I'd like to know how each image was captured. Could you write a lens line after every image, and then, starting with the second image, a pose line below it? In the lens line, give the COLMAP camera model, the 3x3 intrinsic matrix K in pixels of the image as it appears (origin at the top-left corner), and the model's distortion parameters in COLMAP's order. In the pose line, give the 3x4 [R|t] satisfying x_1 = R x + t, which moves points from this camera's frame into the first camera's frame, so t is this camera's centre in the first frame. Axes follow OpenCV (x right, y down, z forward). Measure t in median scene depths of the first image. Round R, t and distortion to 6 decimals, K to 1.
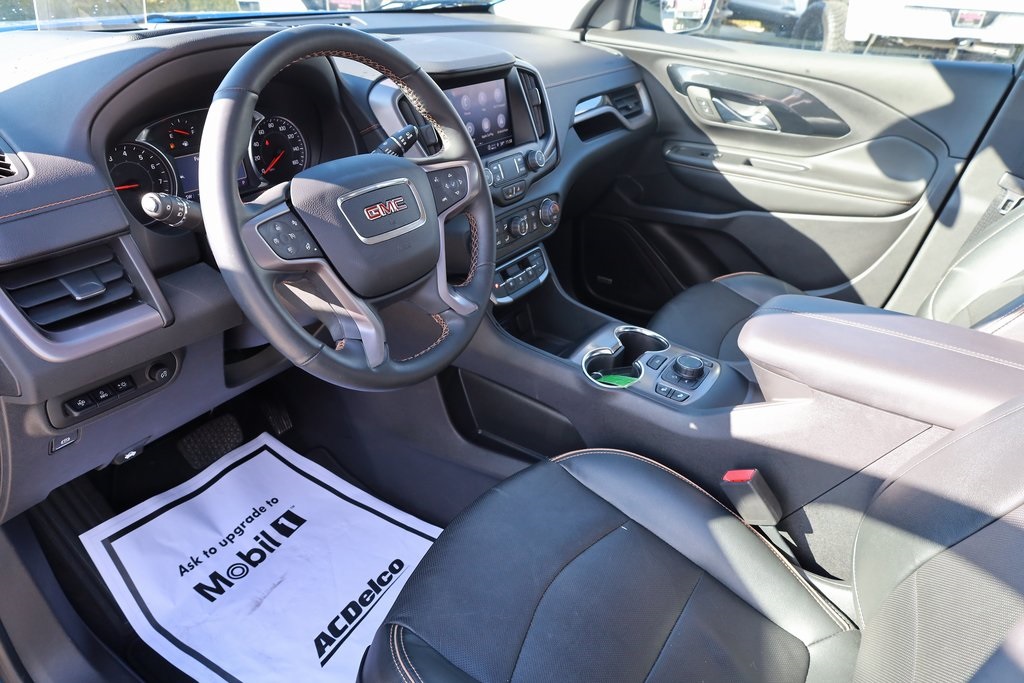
lens RADIAL K [[705.5, 0, 522.3], [0, 705.5, 337.7], [0, 0, 1]] dist [-0.003661, -0.009806]
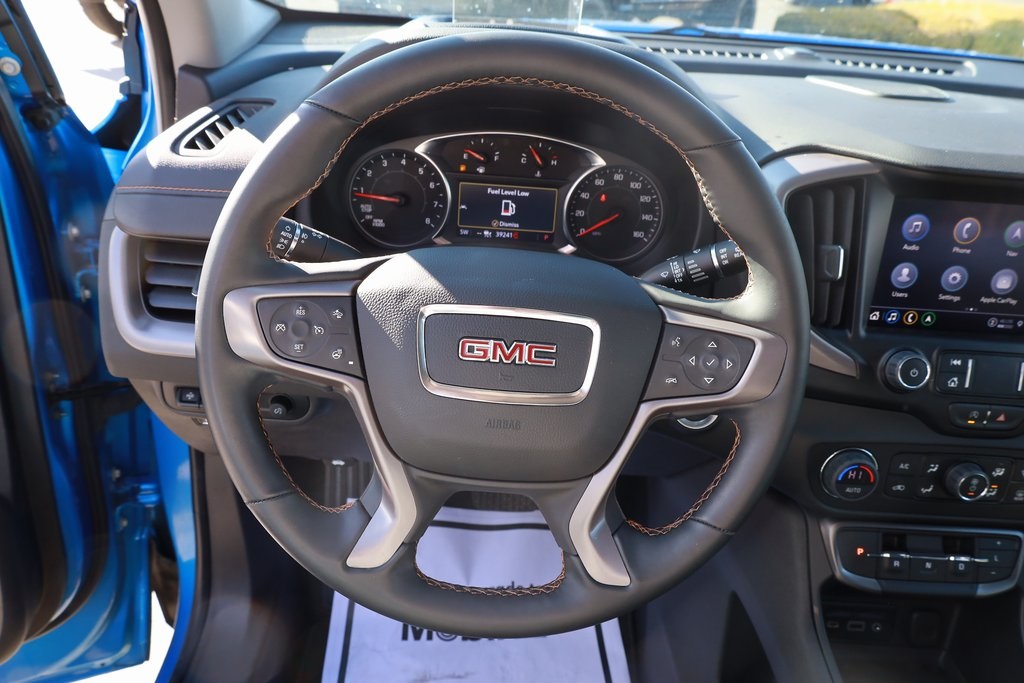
lens RADIAL K [[705.5, 0, 512.6], [0, 705.5, 340.5], [0, 0, 1]] dist [-0.003661, -0.009806]
pose [[0.541205, 0.413310, -0.732306, 0.136392], [-0.440291, 0.881232, 0.171969, -0.174555], [0.716408, 0.229358, 0.658904, 0.368818]]
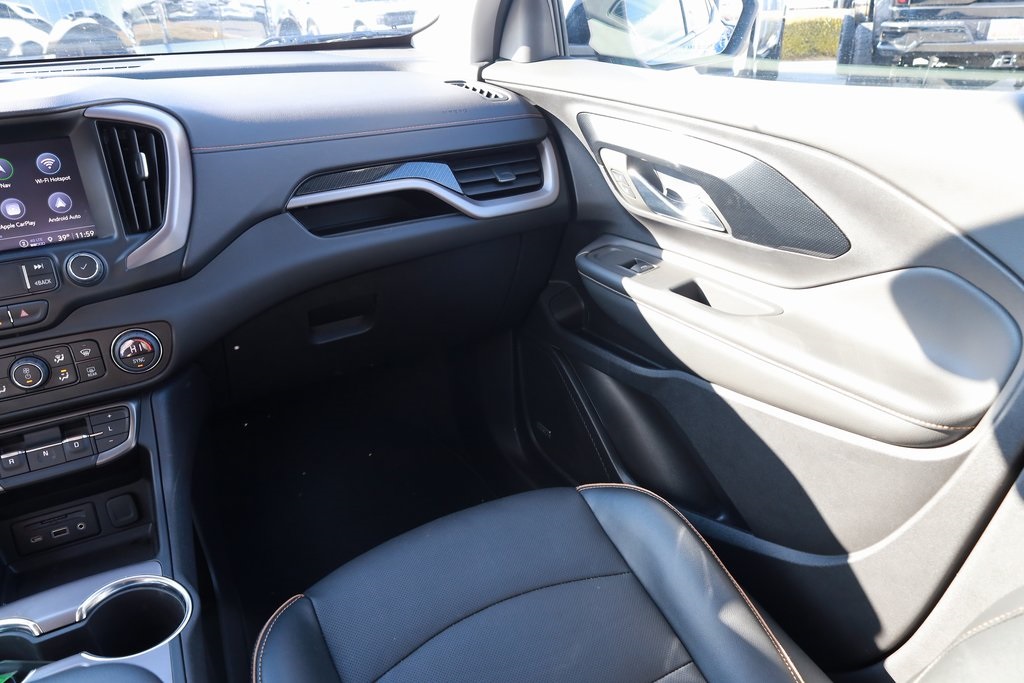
lens RADIAL K [[705.5, 0, 518.1], [0, 705.5, 344.5], [0, 0, 1]] dist [-0.003661, -0.009806]
pose [[0.877658, 0.139432, -0.458558, 0.596920], [-0.167343, 0.985684, -0.020572, -0.221415], [0.449125, 0.094791, 0.888426, 0.592256]]
